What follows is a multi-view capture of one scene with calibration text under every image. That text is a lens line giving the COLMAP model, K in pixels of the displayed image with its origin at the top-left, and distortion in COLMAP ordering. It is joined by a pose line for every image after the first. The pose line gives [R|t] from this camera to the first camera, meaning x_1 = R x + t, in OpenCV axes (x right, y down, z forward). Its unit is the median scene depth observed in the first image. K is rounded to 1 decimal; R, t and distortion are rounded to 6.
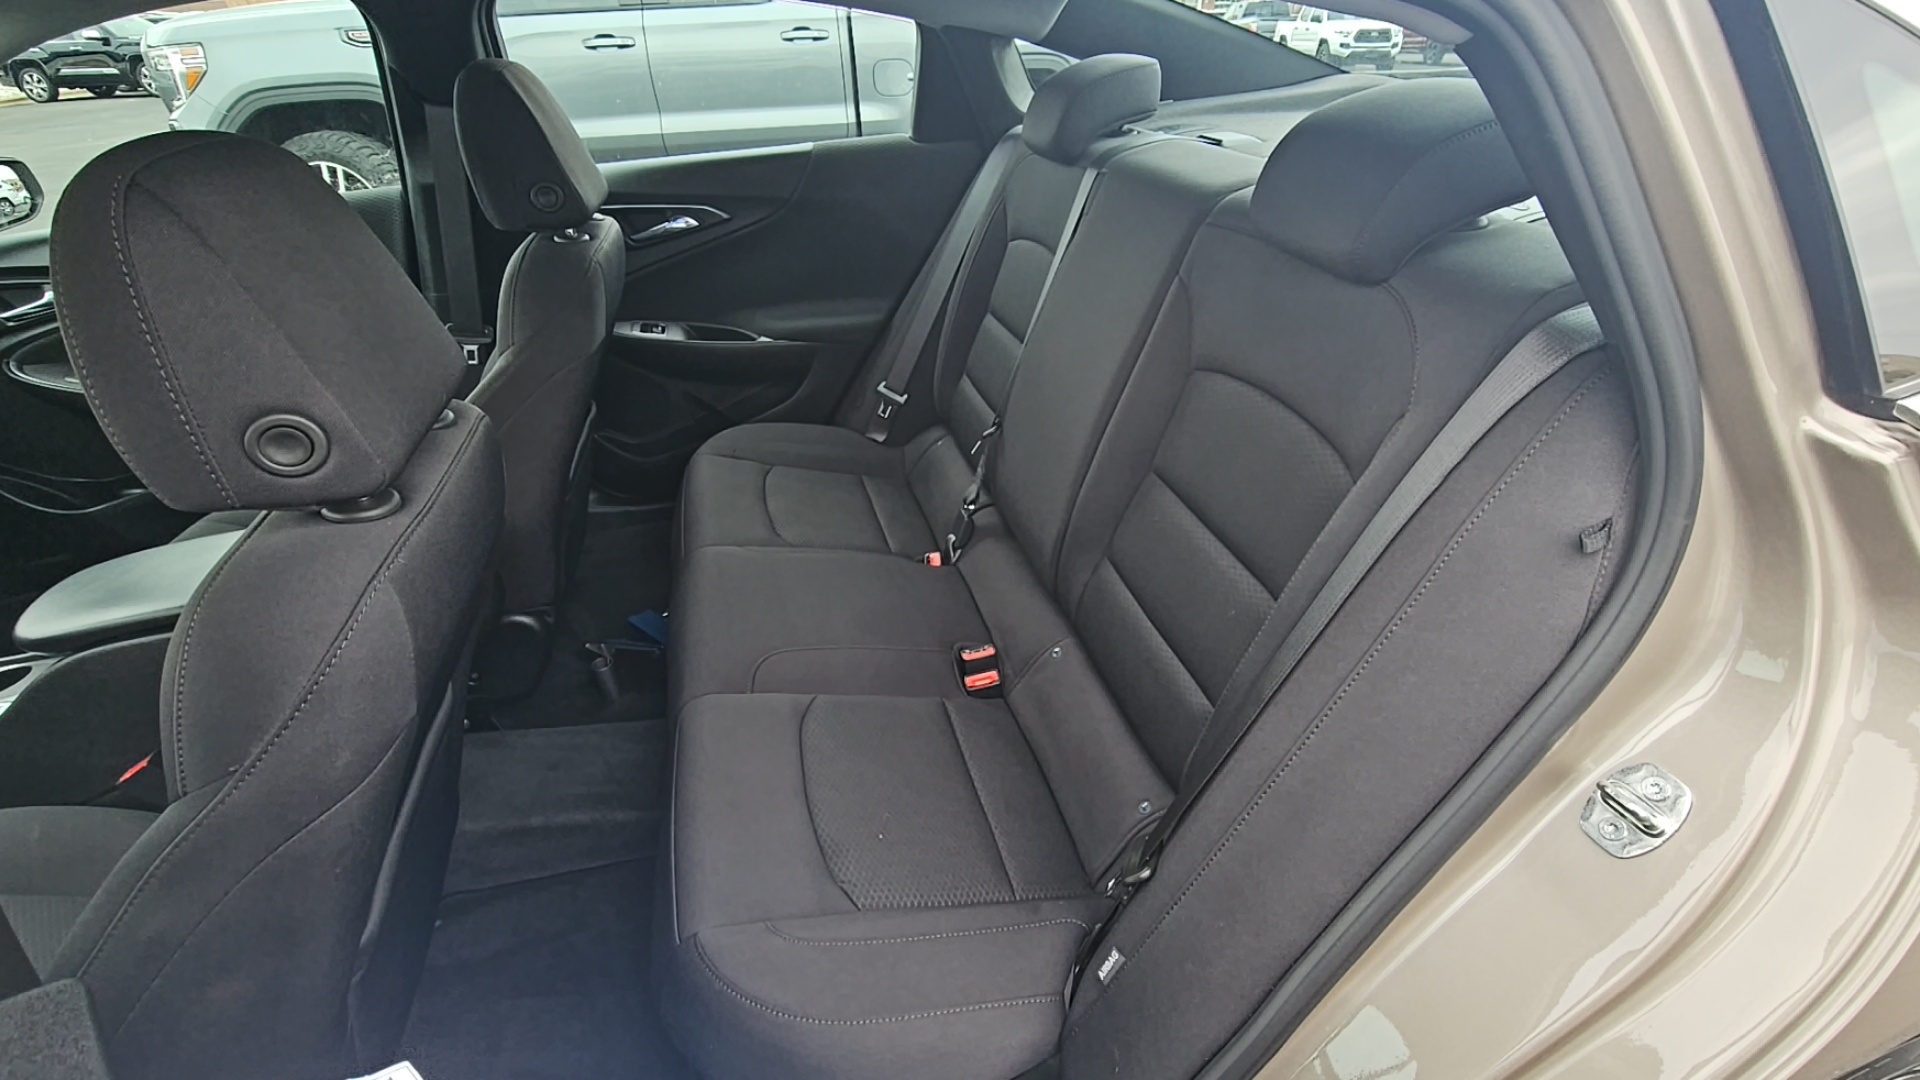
lens RADIAL K [[857.5, 0, 977.8], [0, 857.5, 545.7], [0, 0, 1]] dist [0.002708, -0.000795]
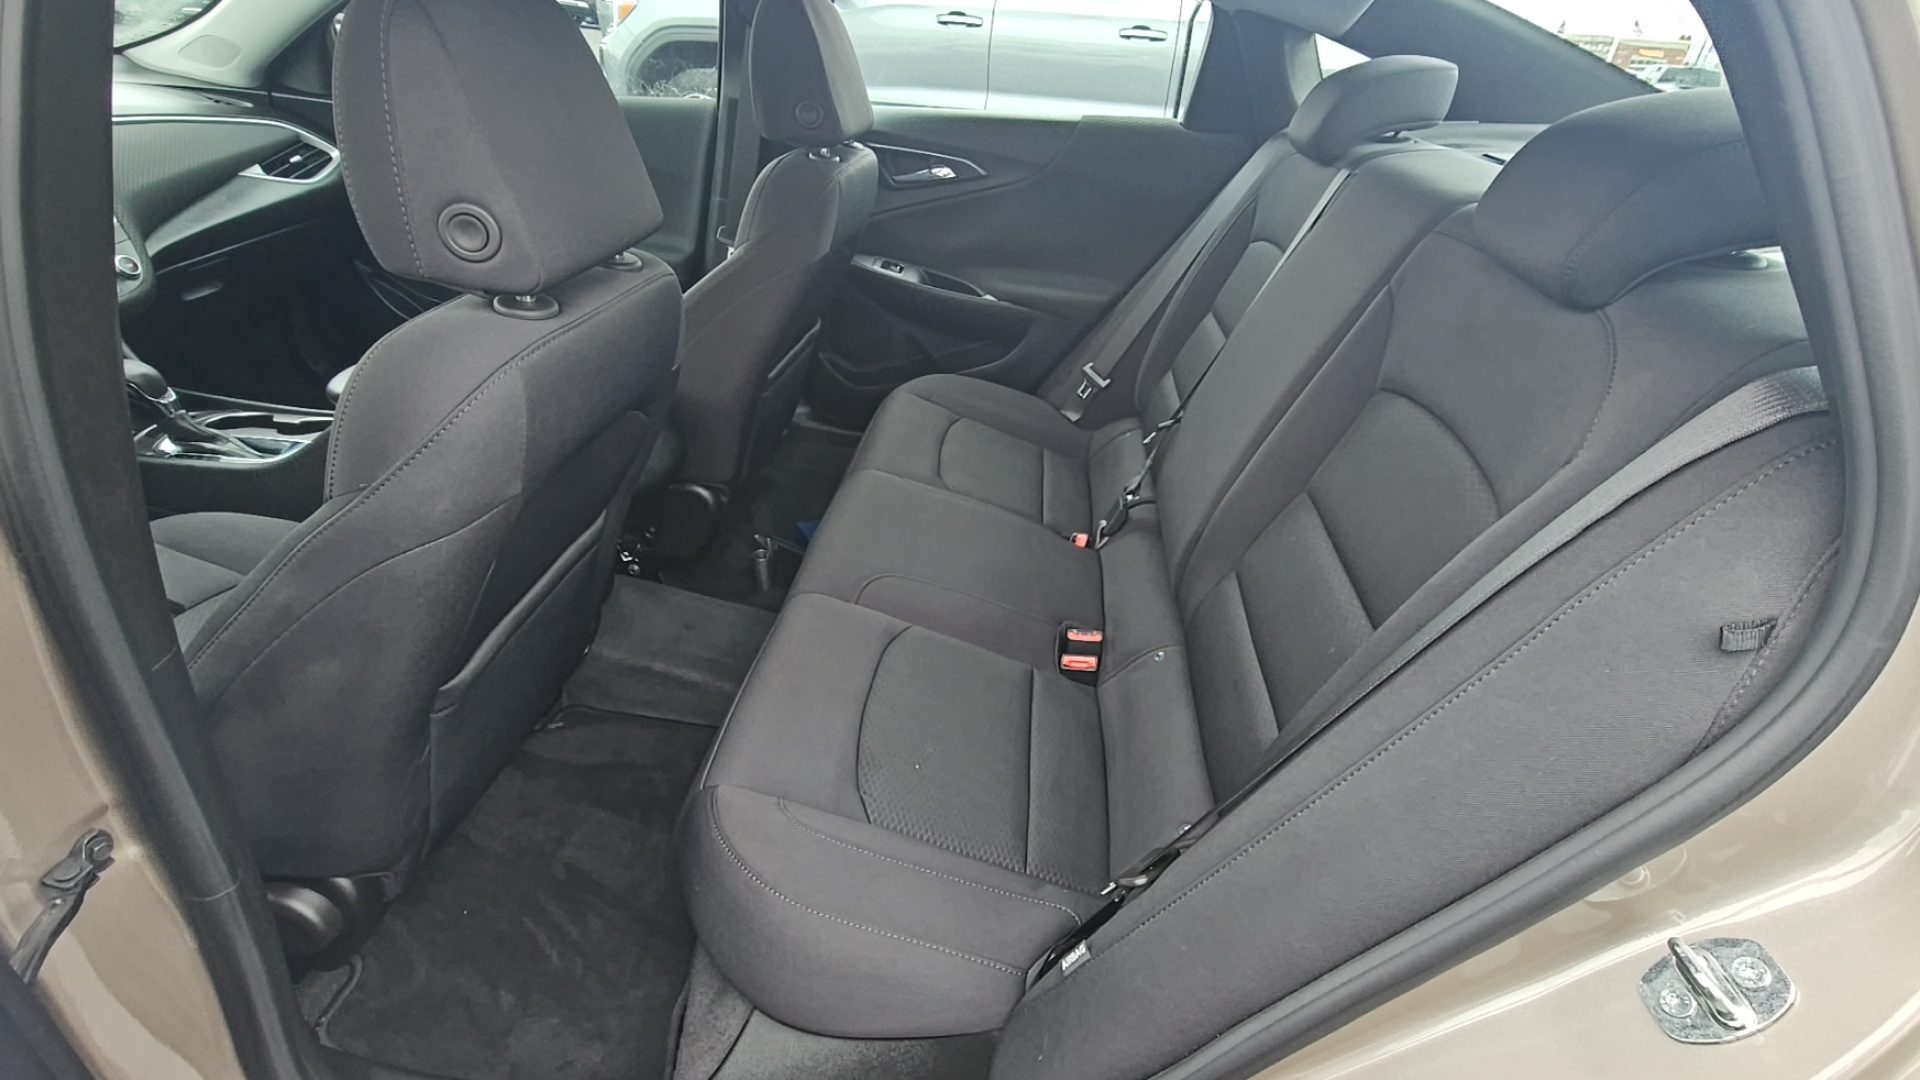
lens RADIAL K [[857.5, 0, 977.8], [0, 857.5, 545.7], [0, 0, 1]] dist [0.002708, -0.000795]
pose [[0.931675, 0.262415, -0.251237, 0.097067], [-0.265018, 0.963943, 0.024051, 0.032295], [0.248489, 0.044175, 0.967627, 0.022392]]
